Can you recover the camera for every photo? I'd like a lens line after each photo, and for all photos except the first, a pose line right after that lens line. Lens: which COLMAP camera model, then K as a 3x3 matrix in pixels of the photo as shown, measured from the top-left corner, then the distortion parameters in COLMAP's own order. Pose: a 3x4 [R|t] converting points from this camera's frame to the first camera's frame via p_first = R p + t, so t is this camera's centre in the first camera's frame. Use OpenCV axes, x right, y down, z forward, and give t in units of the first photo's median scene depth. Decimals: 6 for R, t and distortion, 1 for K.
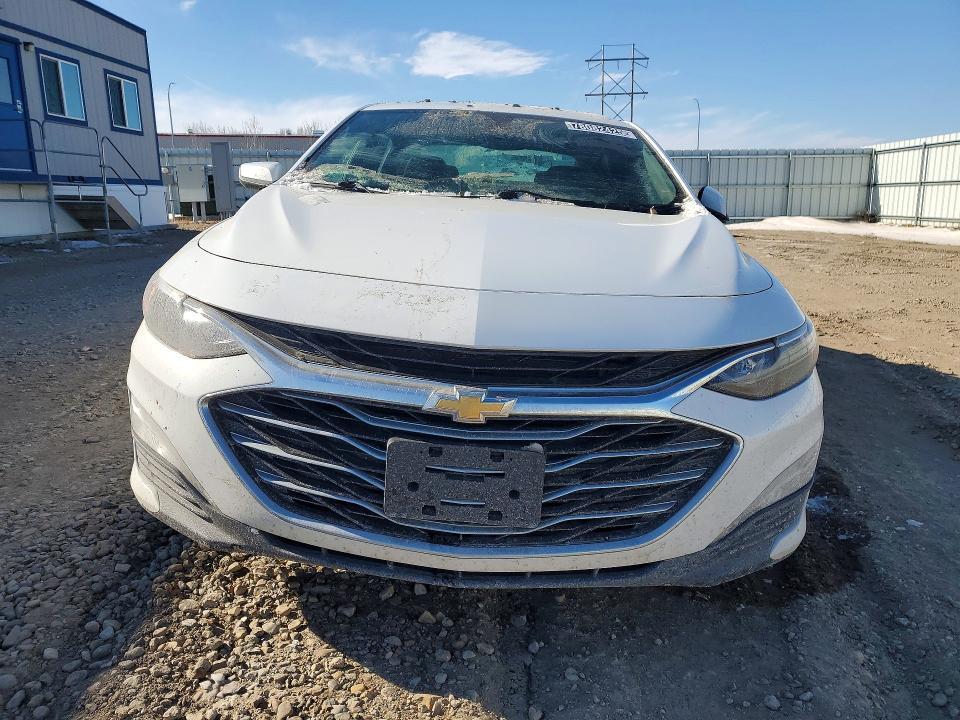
lens RADIAL K [[729.1, 0, 483.4], [0, 729.1, 356.7], [0, 0, 1]] dist [-0.001937, 0.013597]
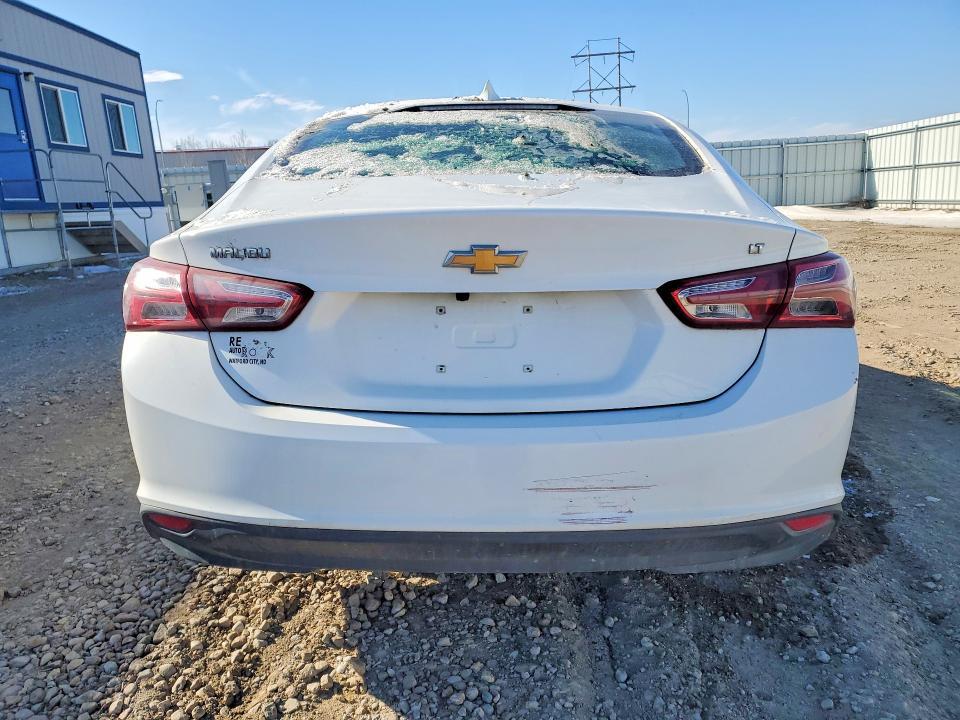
lens RADIAL K [[729.1, 0, 484.6], [0, 729.1, 368.9], [0, 0, 1]] dist [-0.001937, 0.013597]
pose [[0.998813, -0.048706, 0.000570, -0.045539], [0.048695, 0.998733, 0.012728, -0.009123], [-0.001189, -0.012685, 0.999919, -0.058127]]
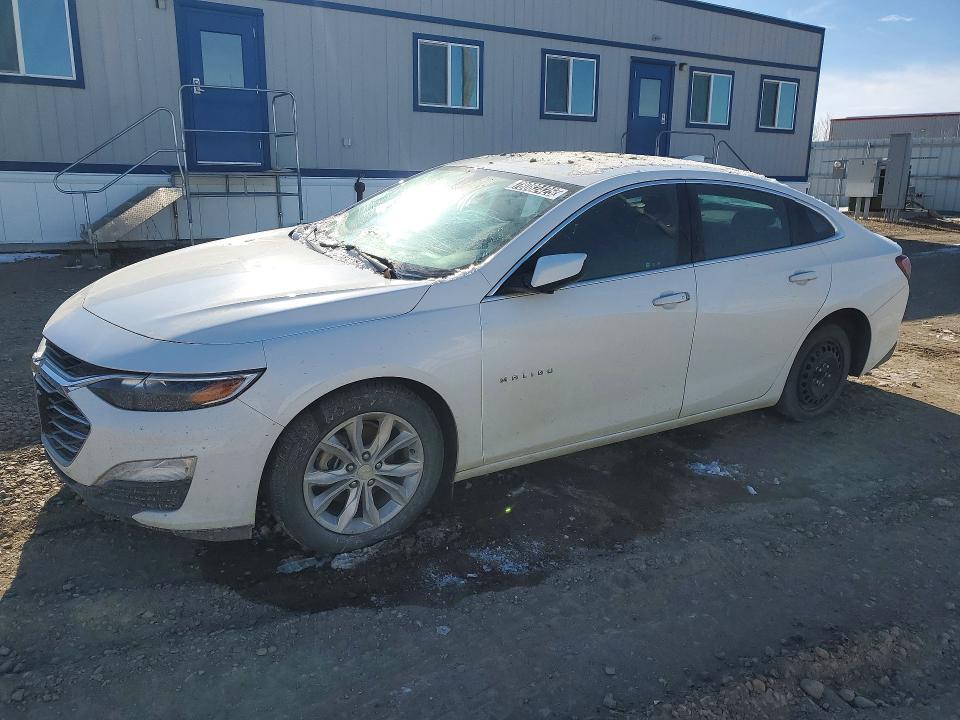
lens RADIAL K [[729.1, 0, 485.5], [0, 729.1, 353.8], [0, 0, 1]] dist [-0.001937, 0.013597]
pose [[0.571771, 0.203194, -0.794852, 0.807218], [-0.190330, 0.975264, 0.112401, -0.147500], [0.798030, 0.087016, 0.596302, 0.280114]]
